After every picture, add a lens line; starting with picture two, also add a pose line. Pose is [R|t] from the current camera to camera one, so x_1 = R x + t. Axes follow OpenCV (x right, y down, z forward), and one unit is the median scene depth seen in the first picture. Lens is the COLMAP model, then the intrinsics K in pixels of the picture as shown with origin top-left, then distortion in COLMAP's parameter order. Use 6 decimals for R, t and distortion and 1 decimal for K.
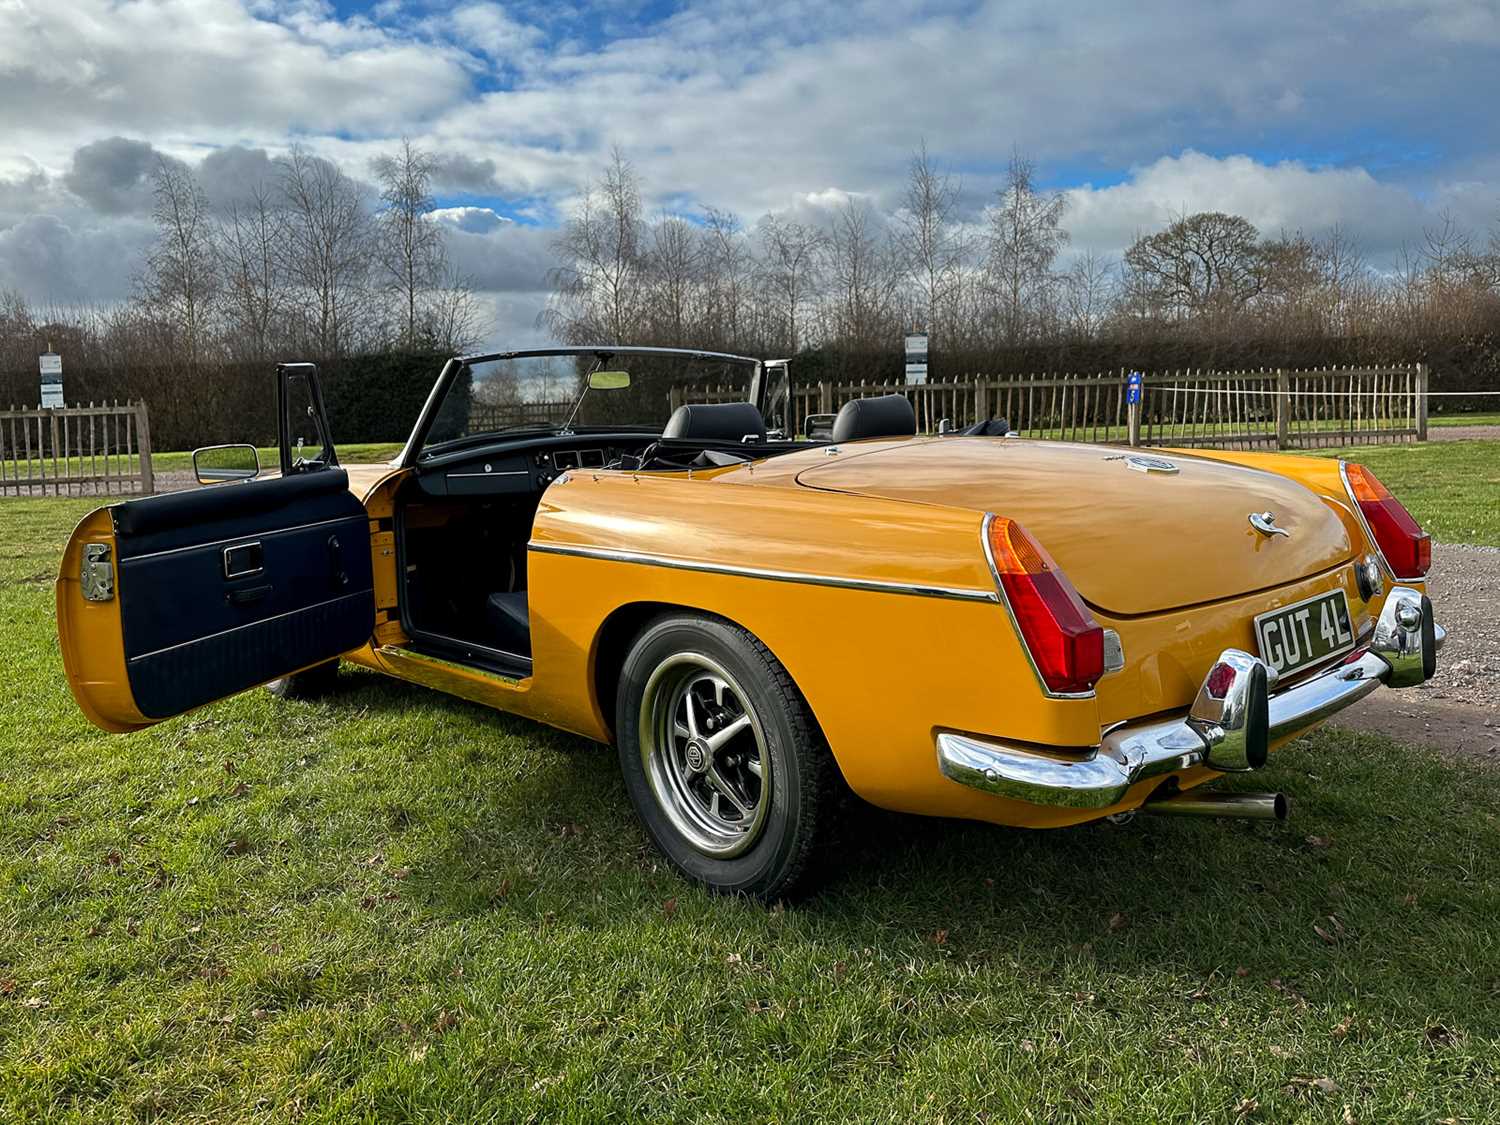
lens RADIAL K [[1140.9, 0, 708.8], [0, 1140.9, 504.3], [0, 0, 1]] dist [0.028269, -0.042130]
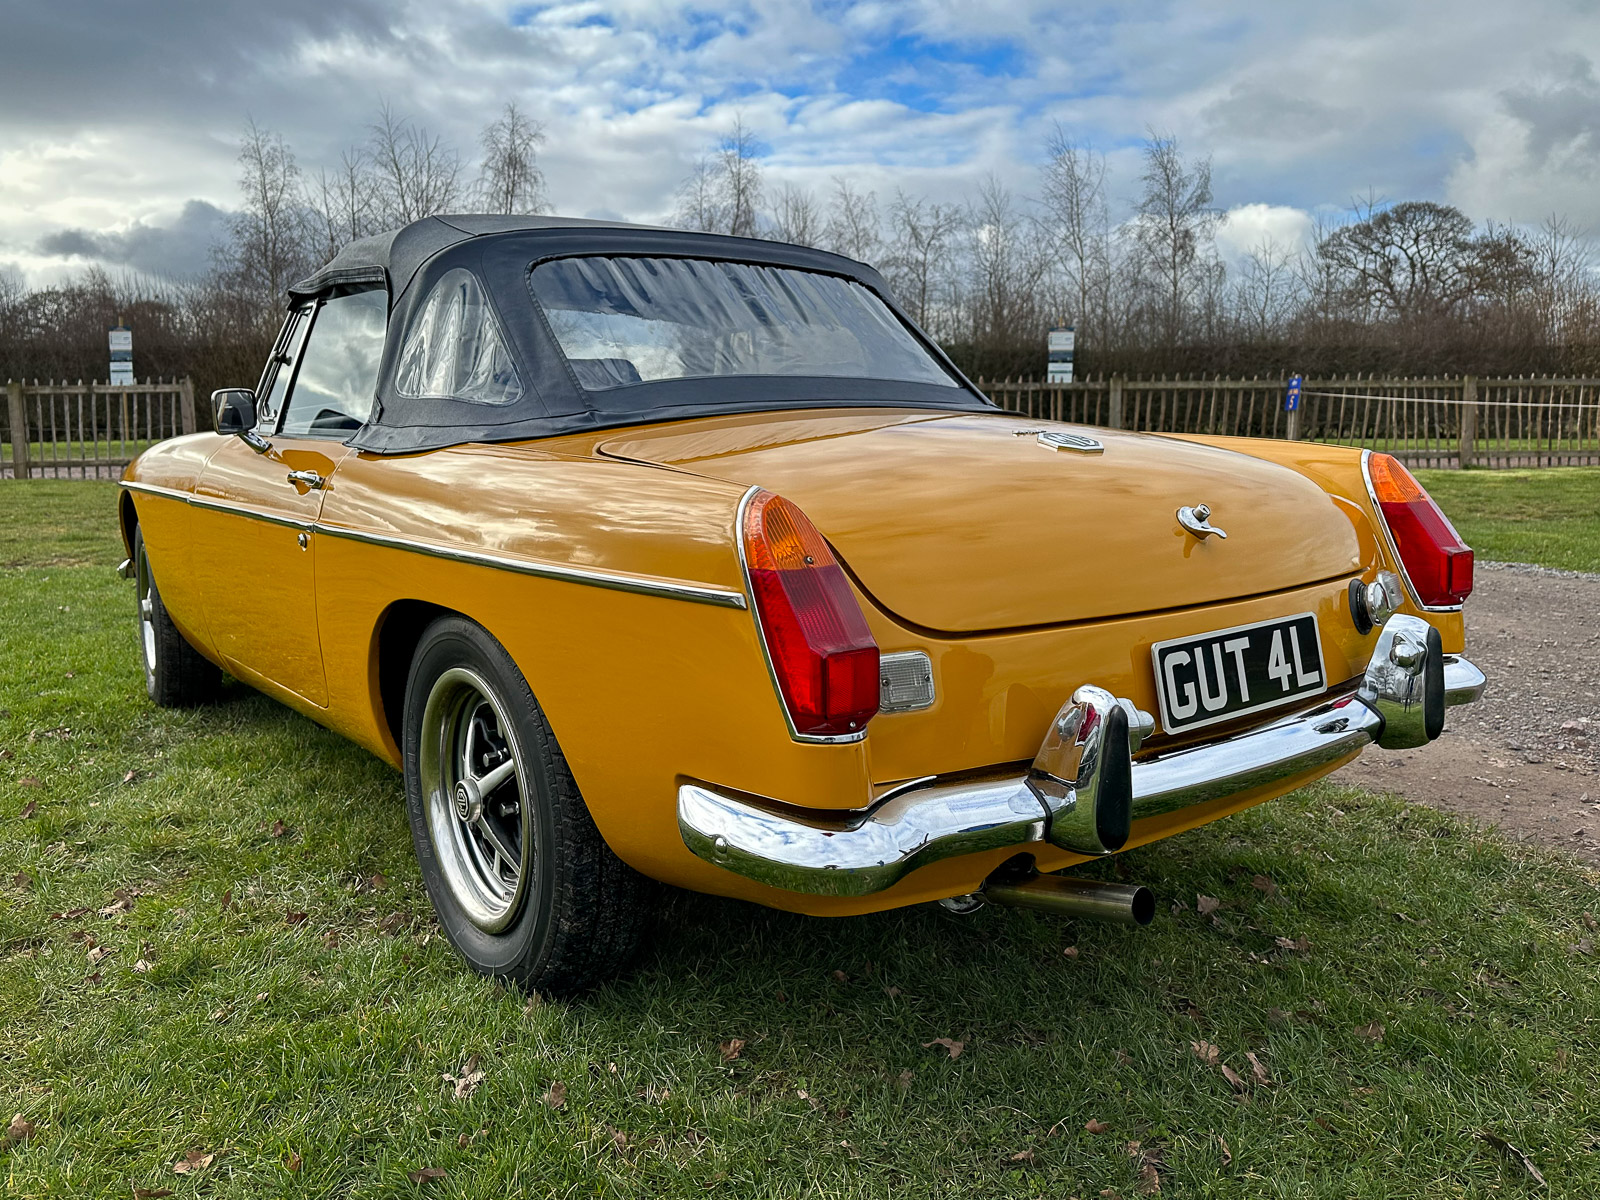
lens RADIAL K [[1251.6, 0, 772.2], [0, 1251.6, 537.0], [0, 0, 1]] dist [0.029733, -0.043726]
pose [[0.997960, 0.032701, -0.054837, 0.169837], [-0.031701, 0.999316, 0.019022, 0.013753], [0.055421, -0.017245, 0.998314, 0.113097]]
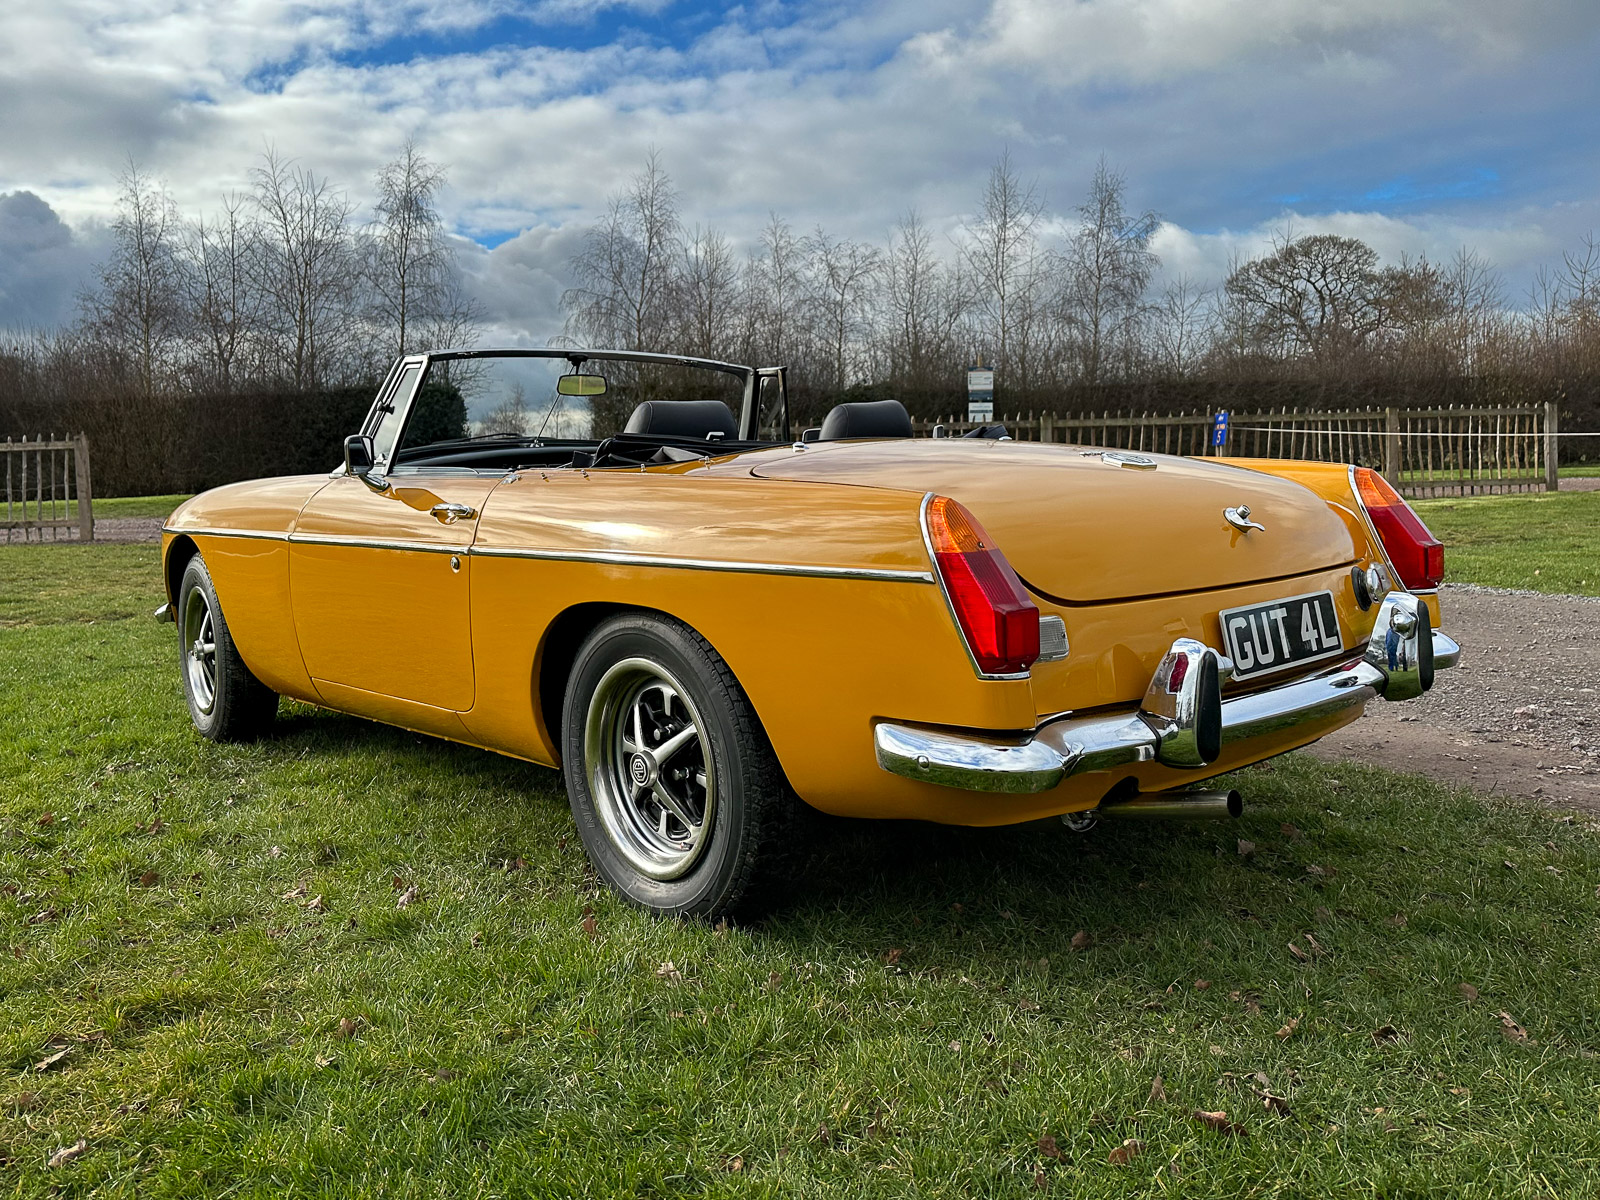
lens RADIAL K [[1327.6, 0, 756.6], [0, 1327.6, 505.6], [0, 0, 1]] dist [0.033033, -0.045778]
pose [[0.999953, 0.006793, 0.006881, 0.052690], [-0.006466, 0.998901, -0.046417, 0.040293], [-0.007189, 0.046370, 0.998898, -0.063077]]
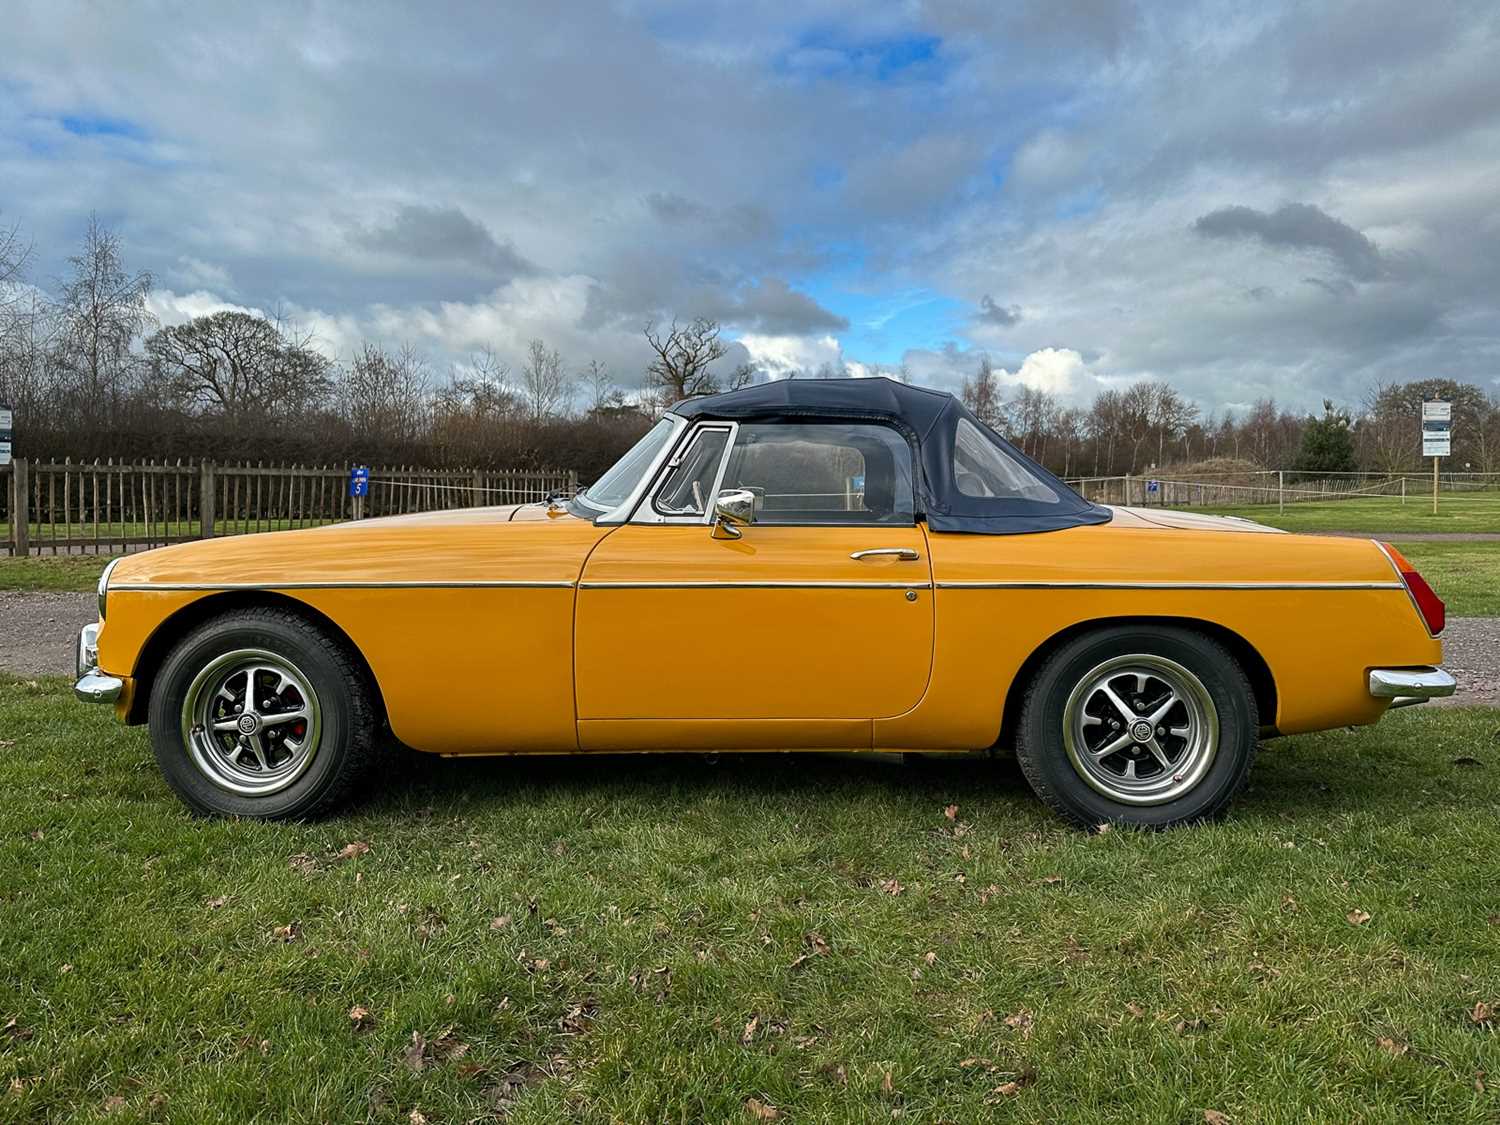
lens RADIAL K [[1140.9, 0, 748.1], [0, 1140.9, 551.6], [0, 0, 1]] dist [0.028269, -0.042130]
pose [[0.662582, -0.002529, 0.748985, -0.957696], [0.035729, 0.998963, -0.028234, 0.021902], [-0.748137, 0.045468, 0.661985, 0.317122]]
